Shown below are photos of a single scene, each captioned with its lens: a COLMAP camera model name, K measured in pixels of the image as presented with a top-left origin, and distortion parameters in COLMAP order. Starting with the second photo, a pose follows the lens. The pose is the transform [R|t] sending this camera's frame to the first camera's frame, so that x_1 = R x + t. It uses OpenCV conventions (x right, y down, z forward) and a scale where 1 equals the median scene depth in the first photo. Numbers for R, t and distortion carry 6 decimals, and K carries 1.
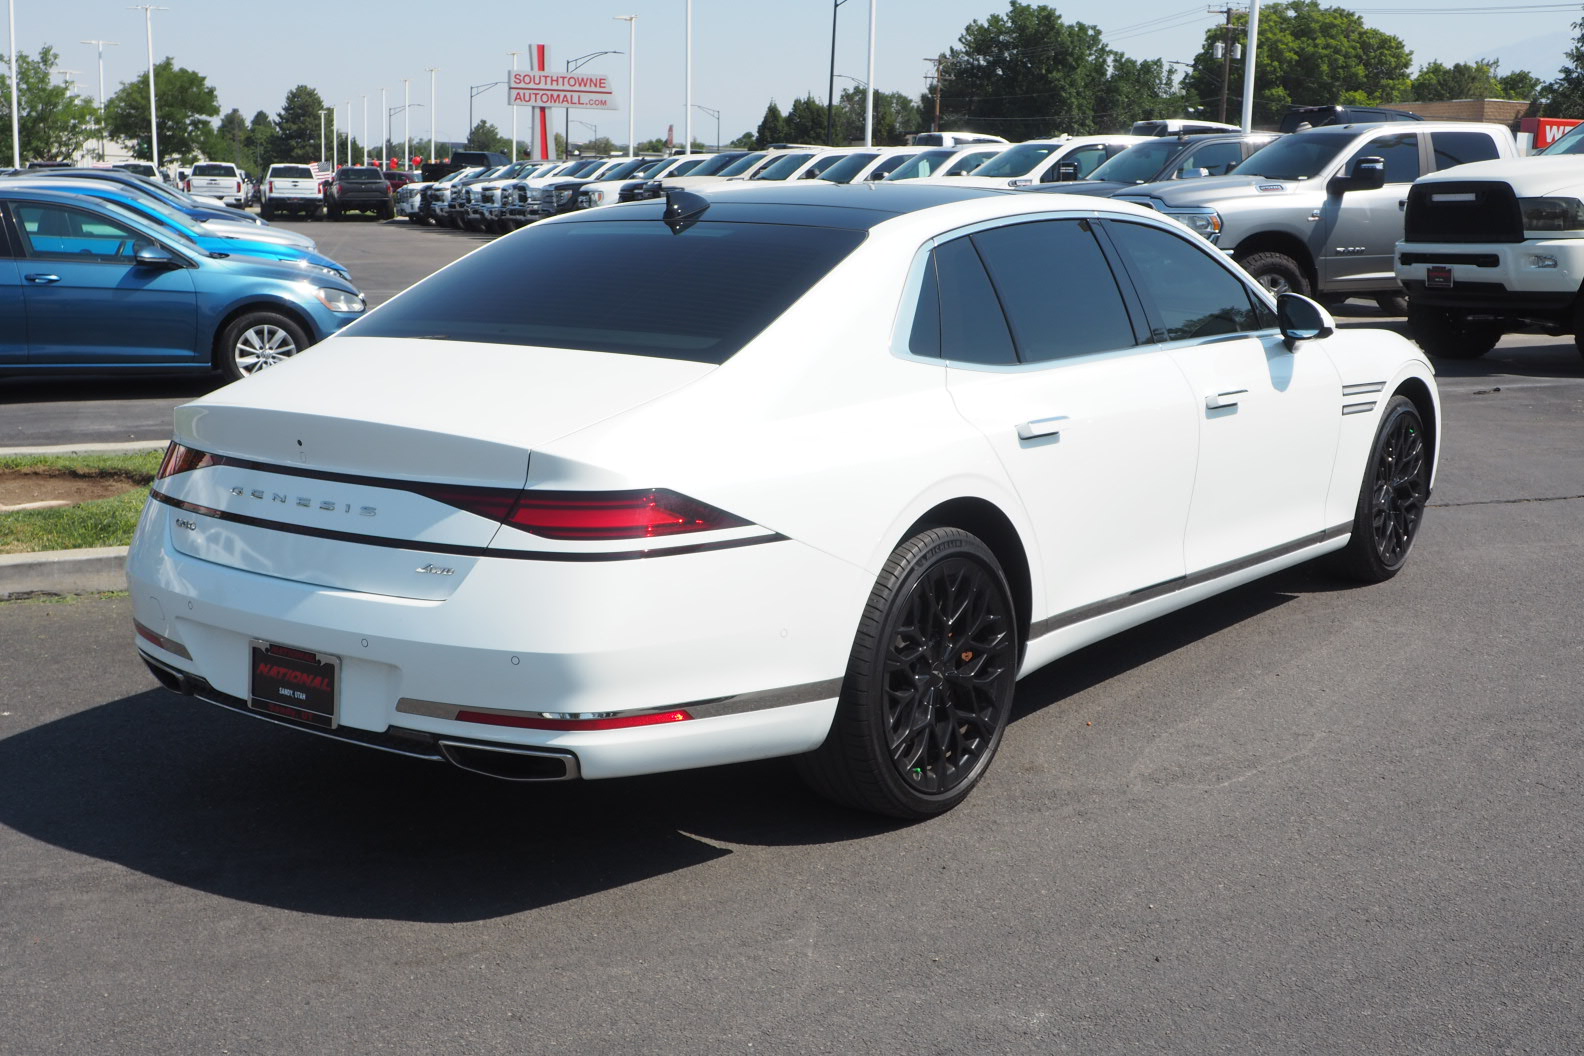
lens RADIAL K [[1831.8, 0, 792.0], [0, 1831.8, 528.0], [0, 0, 1]] dist [-0.004226, -0.011504]
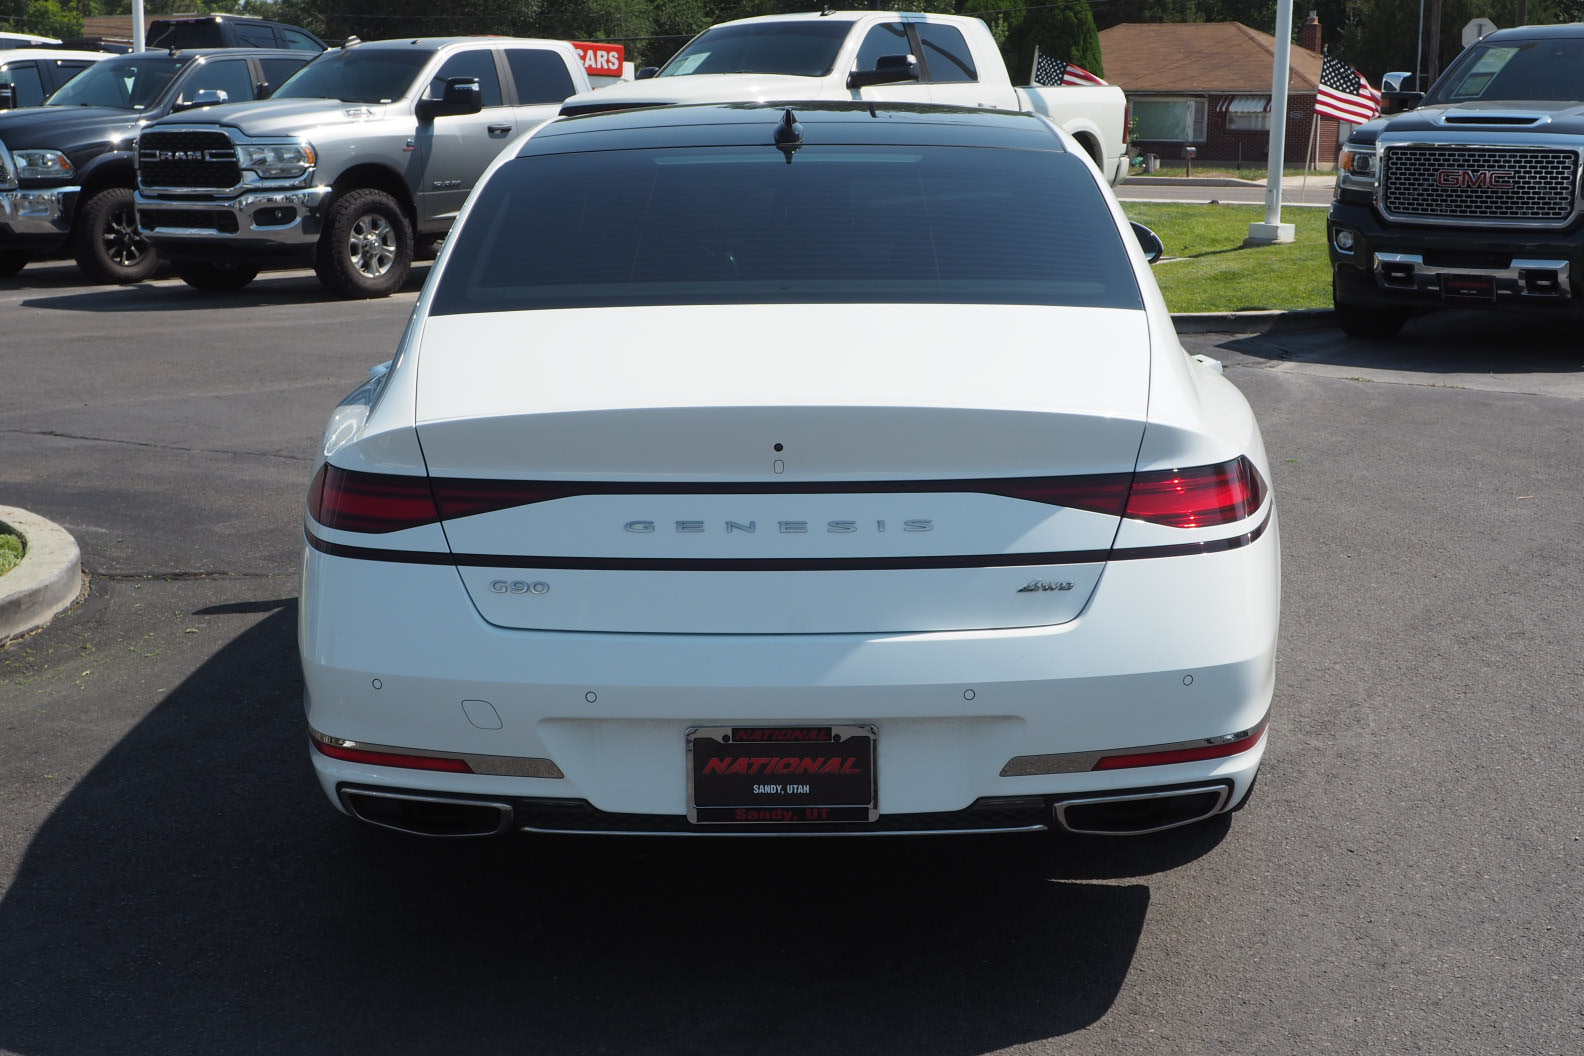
lens RADIAL K [[2180.7, 0, 792.0], [0, 2180.7, 528.0], [0, 0, 1]] dist [-0.012771, 0.105150]
pose [[0.812183, -0.115634, 0.571829, -0.704345], [0.114149, 0.992713, 0.038615, -0.043603], [-0.572127, 0.033911, 0.819464, 0.257344]]
